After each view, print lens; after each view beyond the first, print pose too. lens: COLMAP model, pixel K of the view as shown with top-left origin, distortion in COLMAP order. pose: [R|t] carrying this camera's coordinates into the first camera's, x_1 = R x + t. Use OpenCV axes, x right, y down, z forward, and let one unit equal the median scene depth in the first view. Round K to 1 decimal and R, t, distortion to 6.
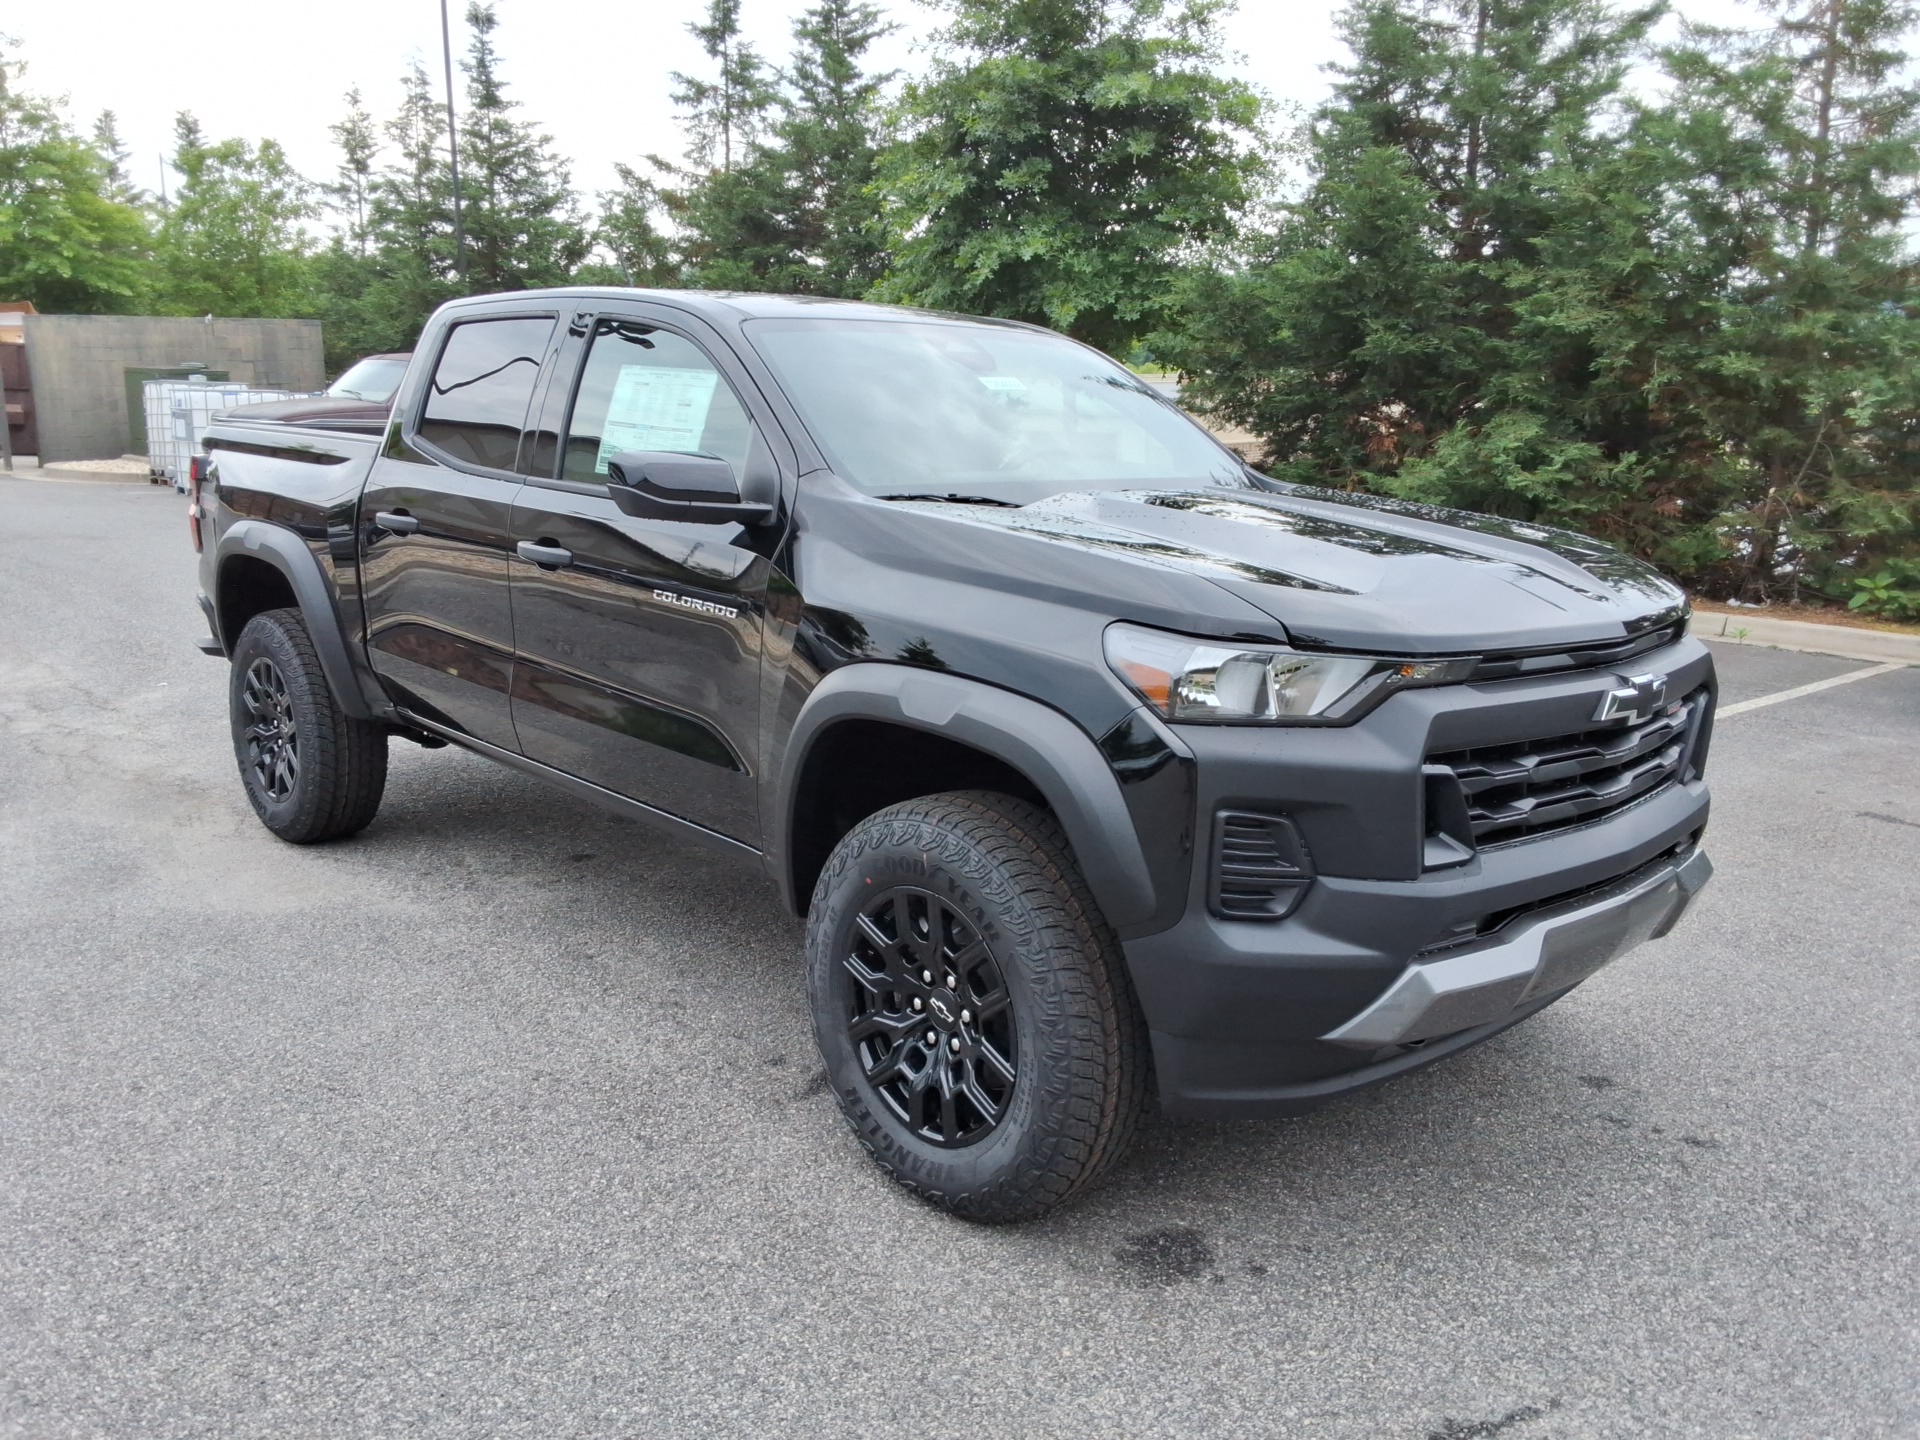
lens RADIAL K [[1529.7, 0, 992.7], [0, 1529.7, 709.2], [0, 0, 1]] dist [0.096434, -0.144447]
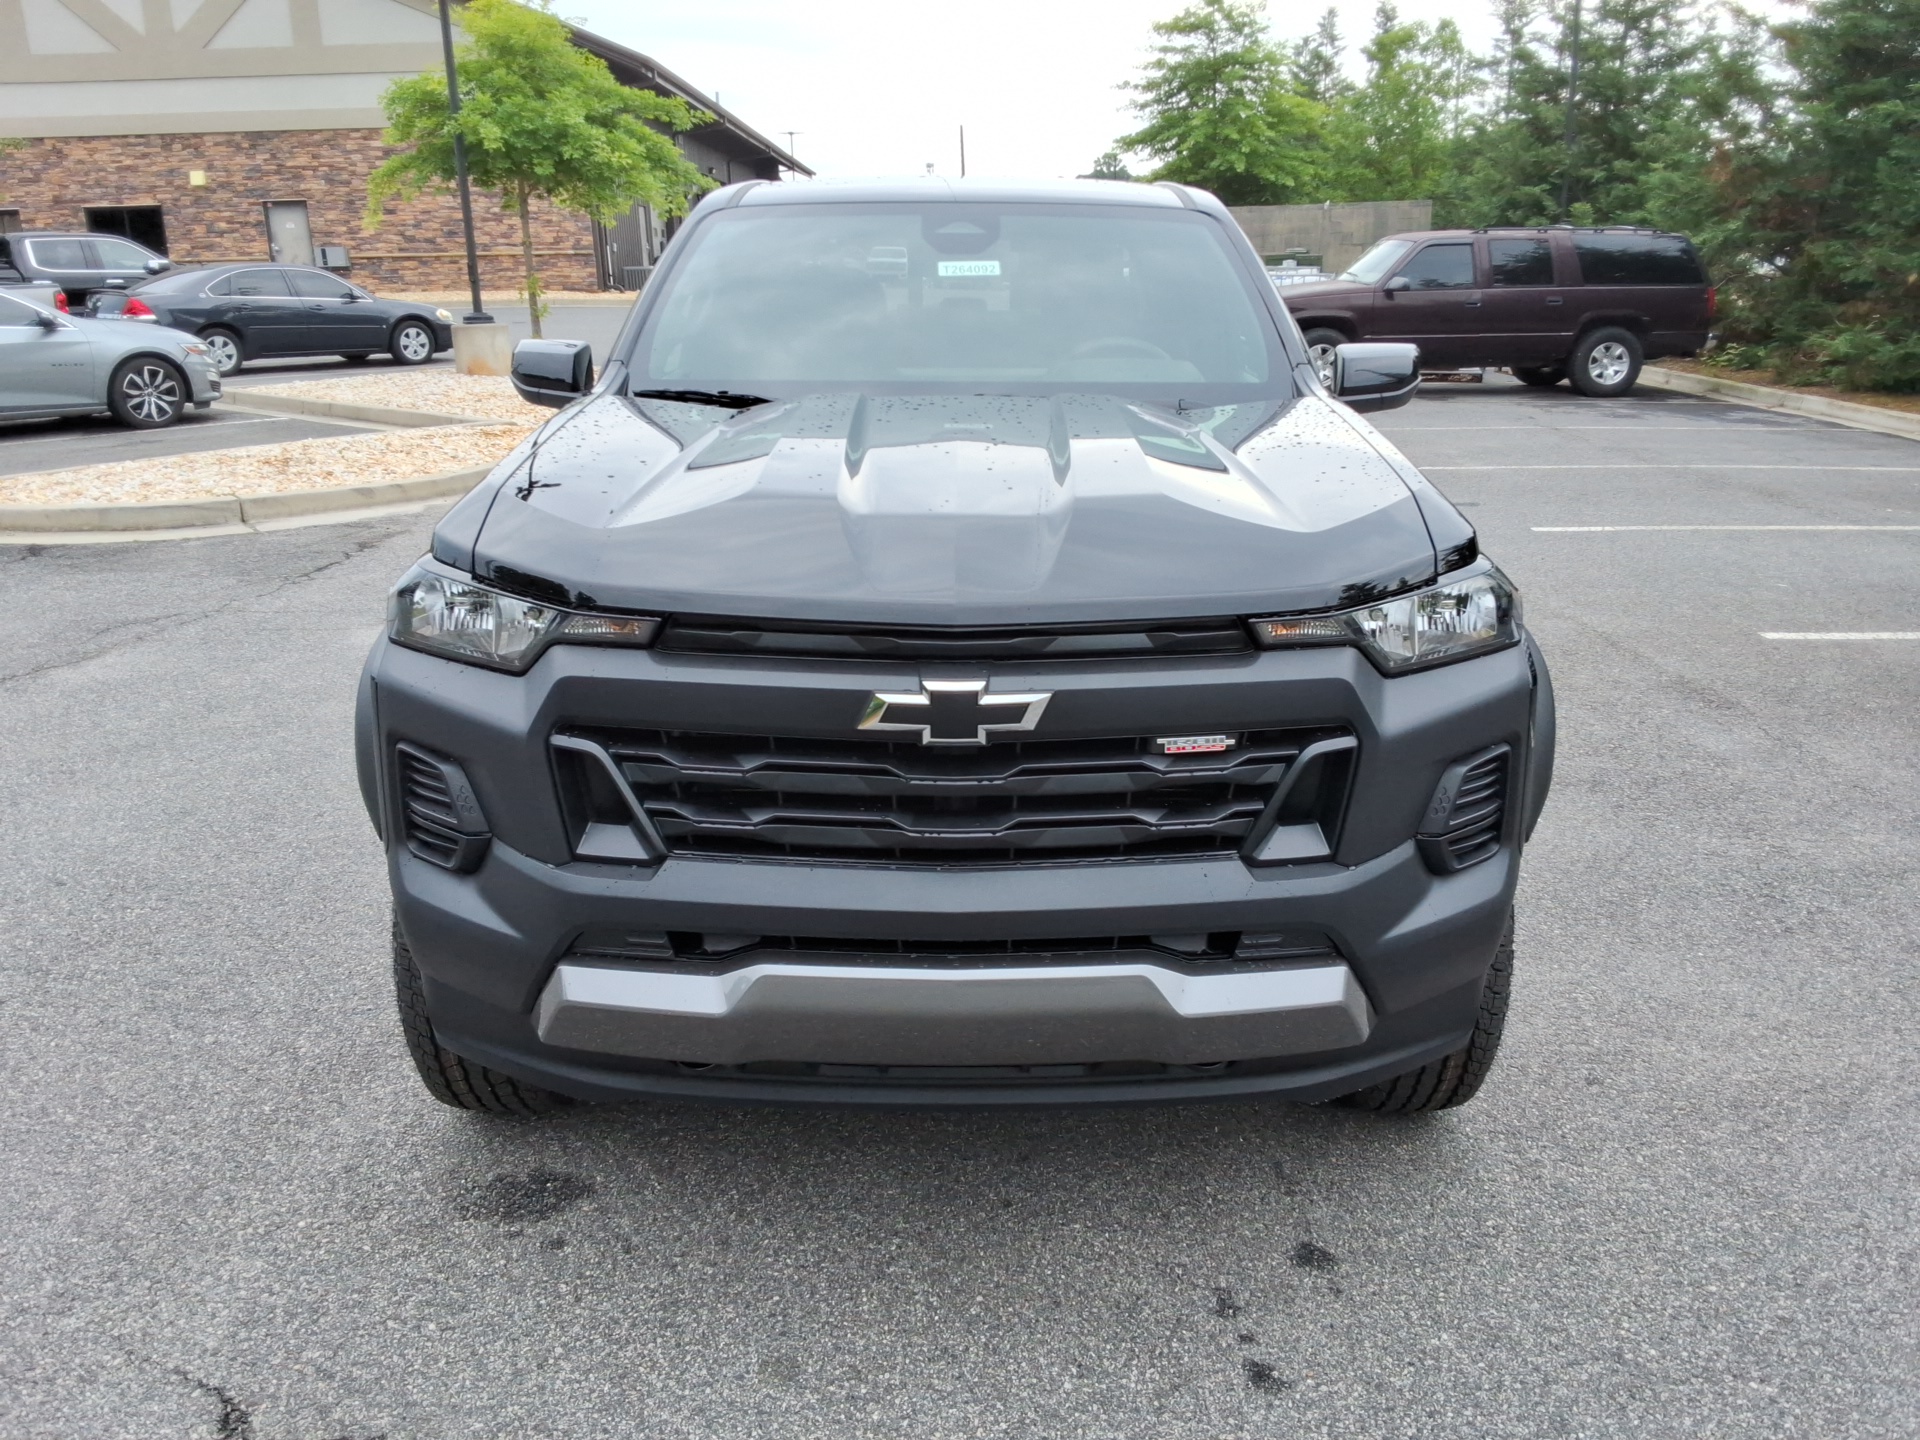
lens RADIAL K [[1519.2, 0, 964.6], [0, 1519.2, 708.9], [0, 0, 1]] dist [0.105813, -0.150496]
pose [[0.729831, 0.172380, -0.661537, 0.180086], [-0.121236, 0.984985, 0.122910, -0.019553], [0.672792, -0.009502, 0.739771, 0.095555]]
